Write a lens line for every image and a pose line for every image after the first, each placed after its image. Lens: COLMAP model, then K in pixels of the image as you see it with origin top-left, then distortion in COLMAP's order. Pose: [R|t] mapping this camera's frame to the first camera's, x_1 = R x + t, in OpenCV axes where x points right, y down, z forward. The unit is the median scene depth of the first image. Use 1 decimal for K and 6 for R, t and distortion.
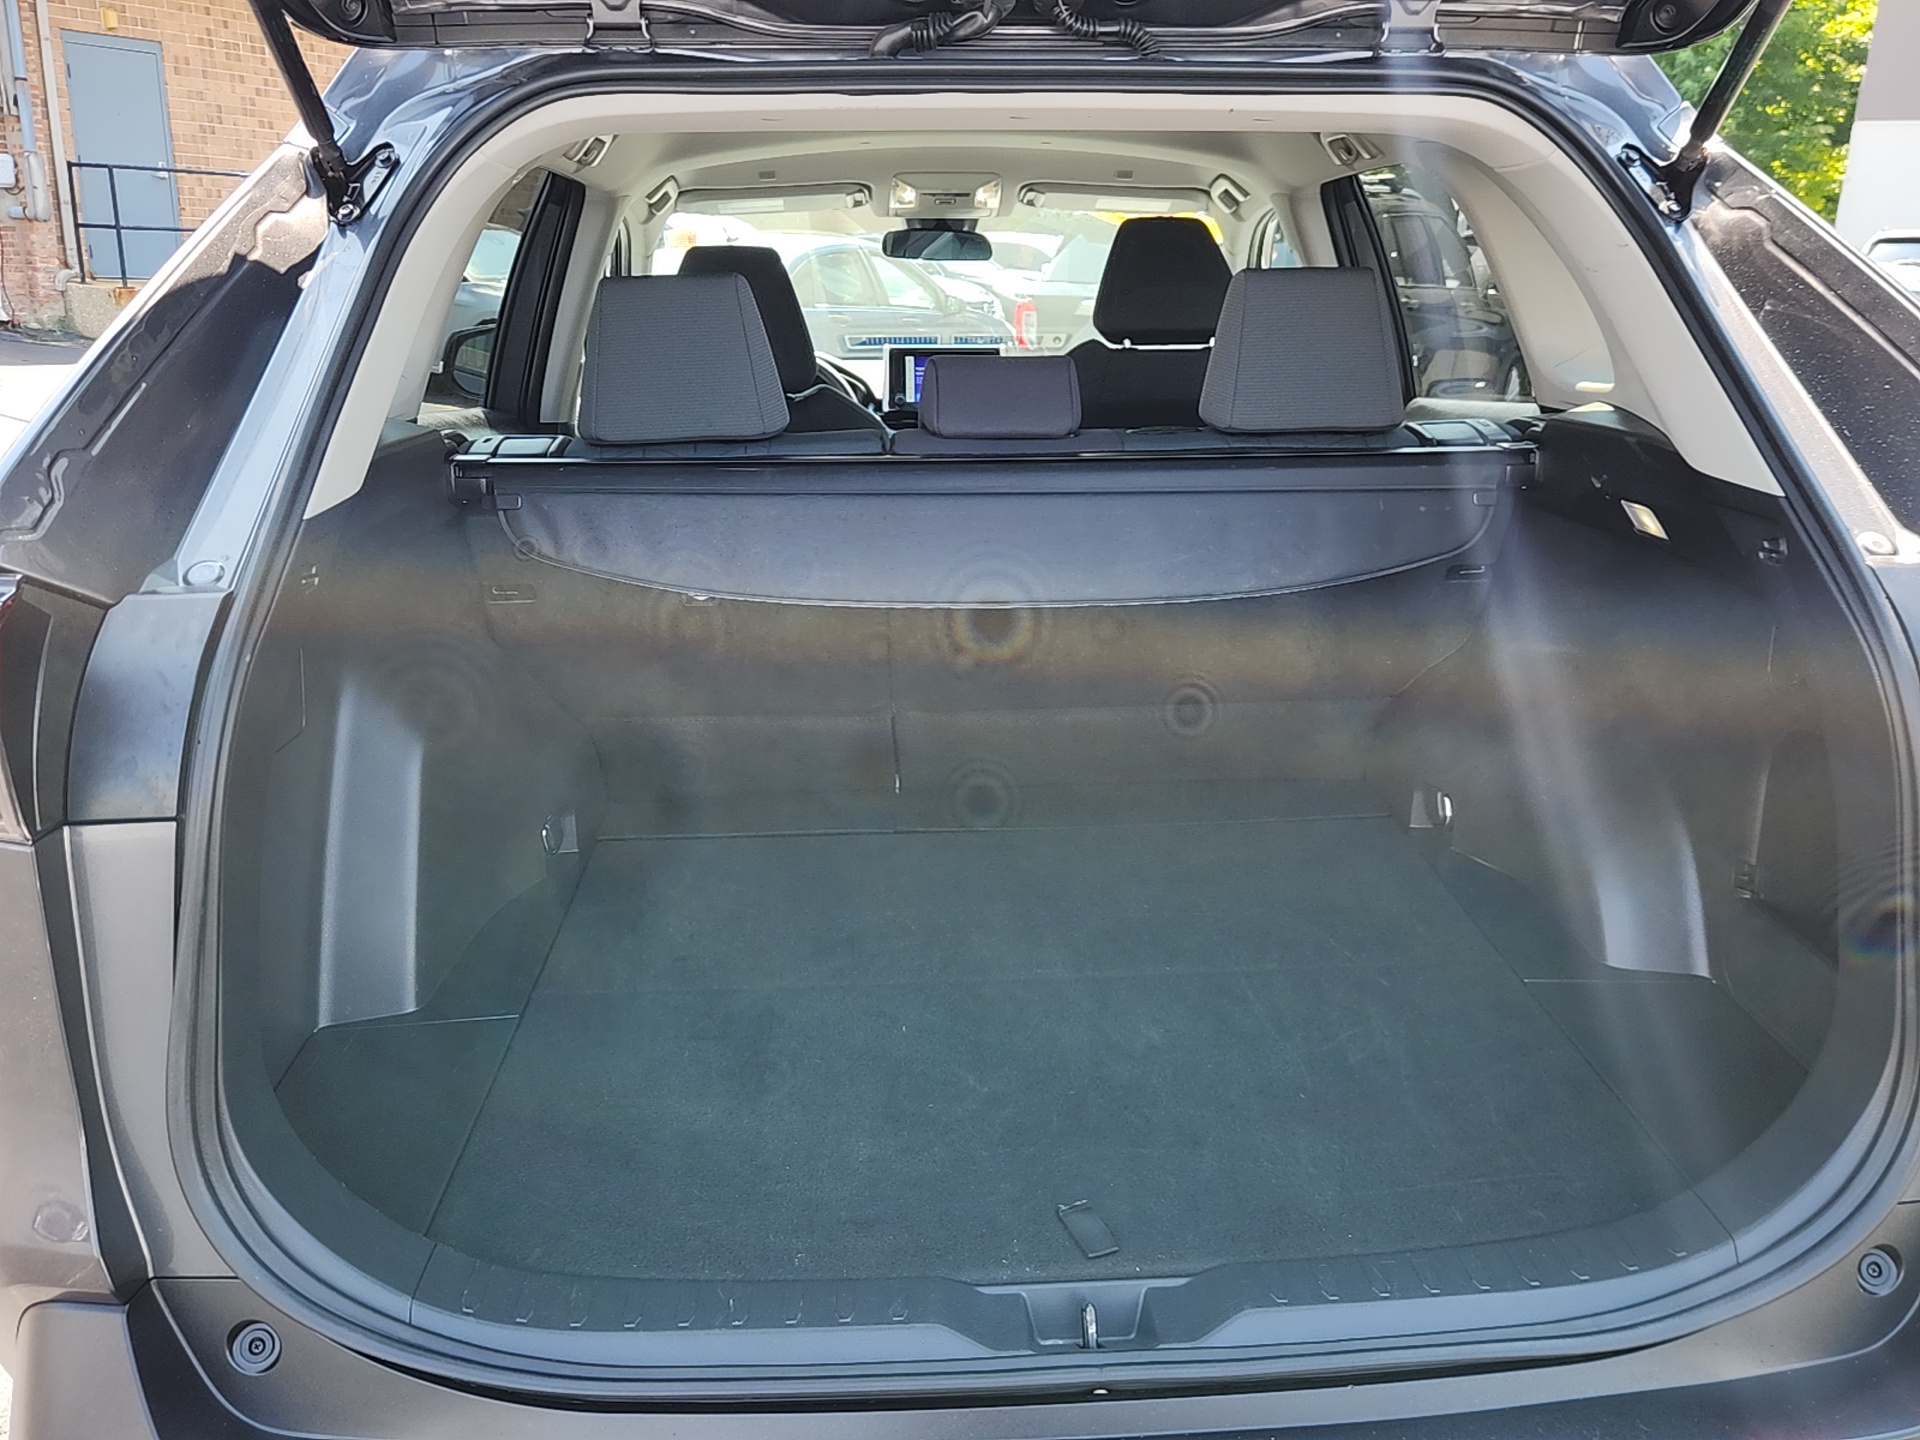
lens RADIAL K [[1610.1, 0, 997.4], [0, 1610.1, 742.3], [0, 0, 1]] dist [0.062047, -0.057853]
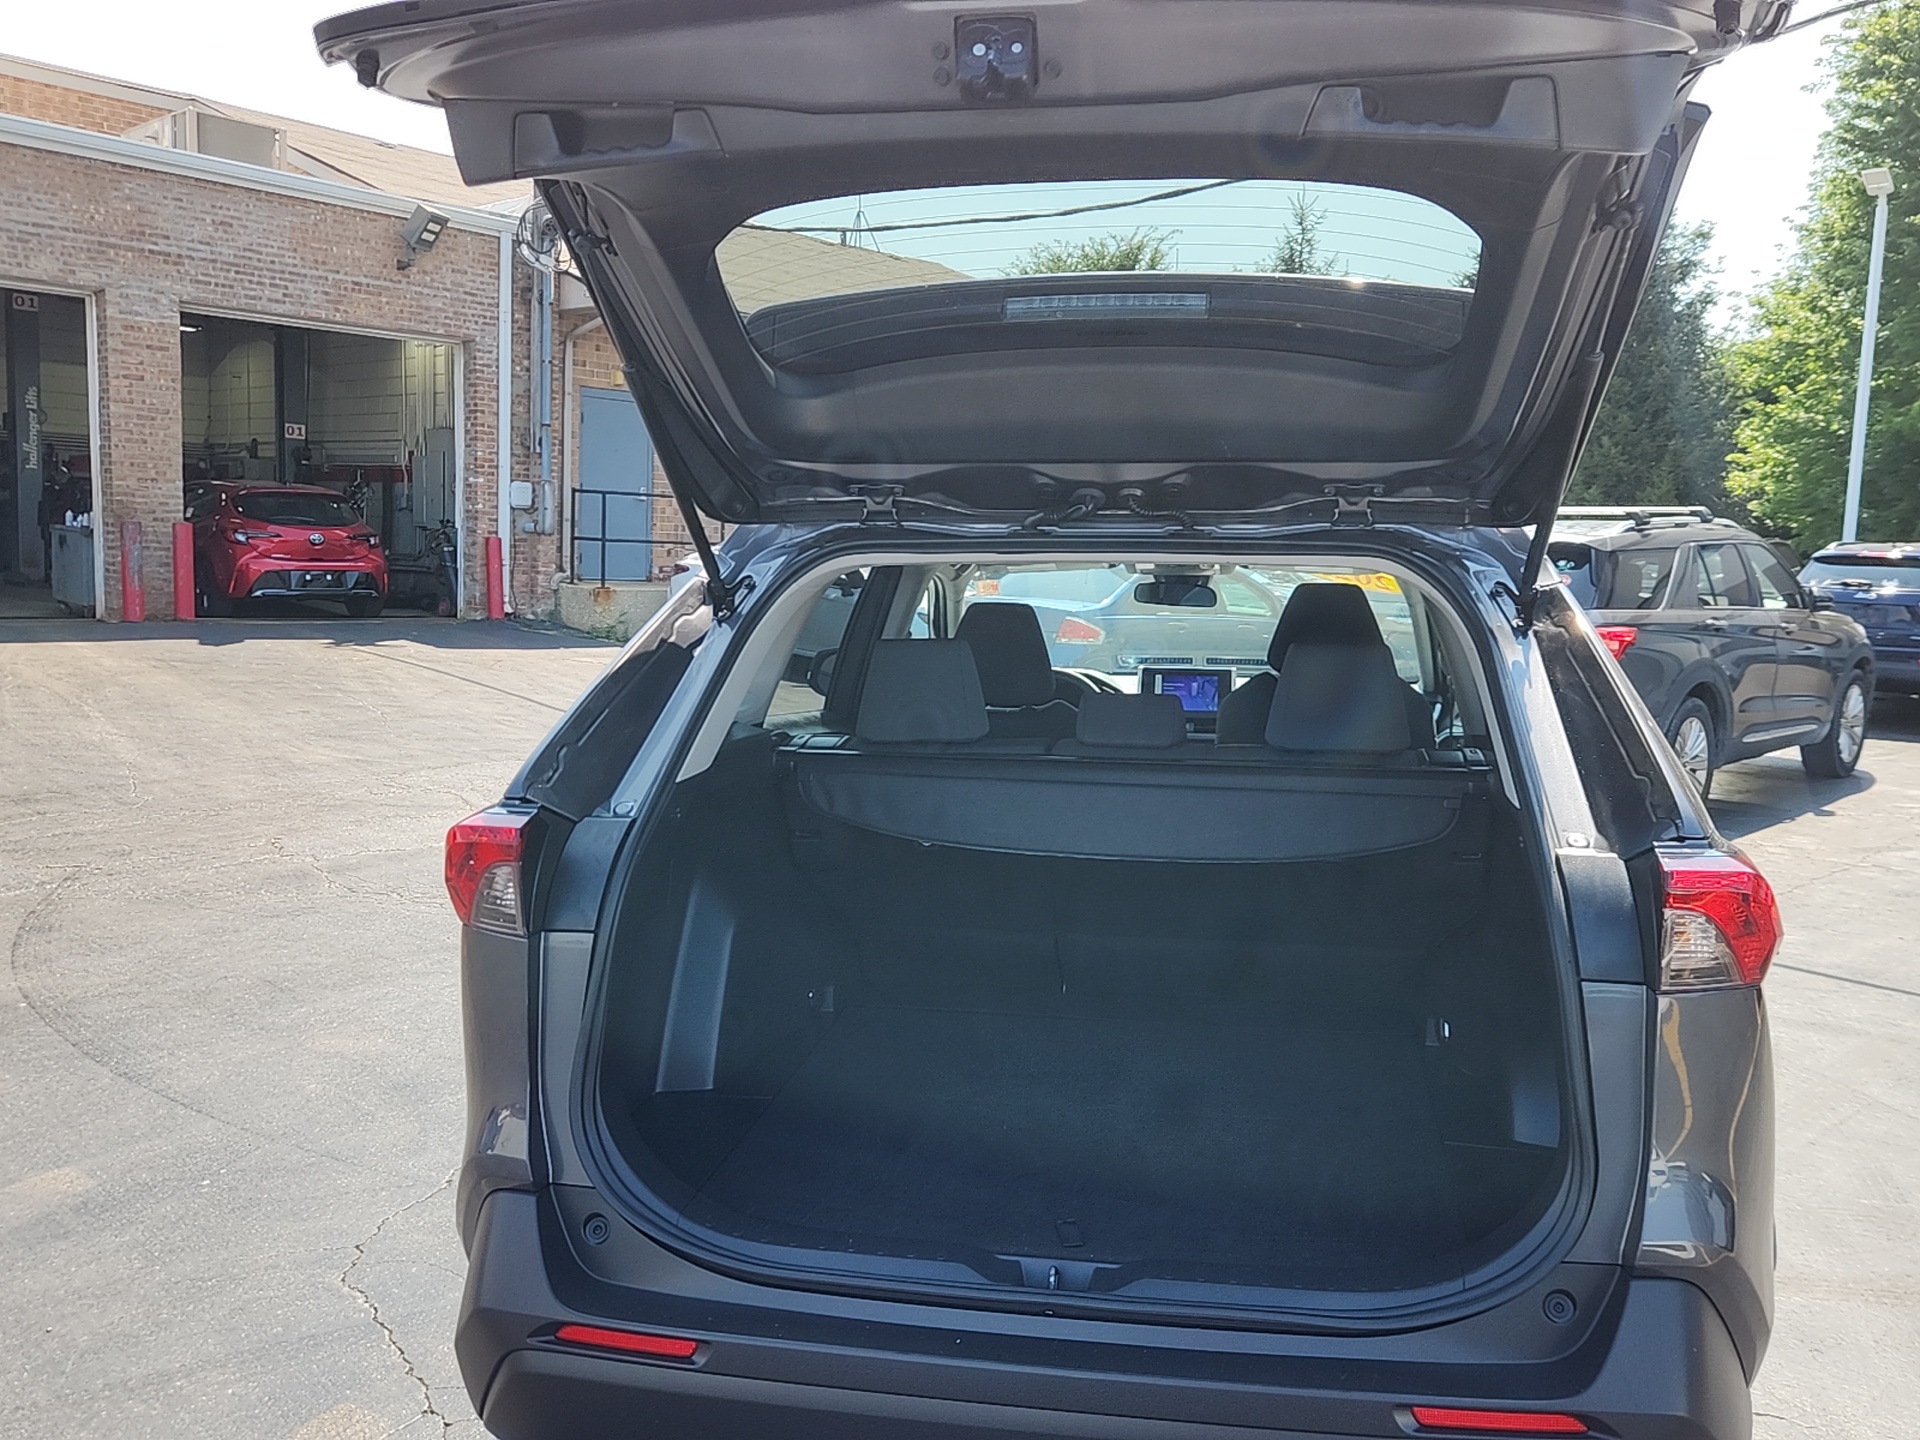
lens RADIAL K [[1592.1, 0, 994.7], [0, 1592.1, 721.1], [0, 0, 1]] dist [0.103135, -0.153358]
pose [[0.972169, 0.034327, -0.231752, 0.270403], [-0.077045, 0.981031, -0.177884, 0.070781], [0.221250, 0.190789, 0.956372, -0.528136]]
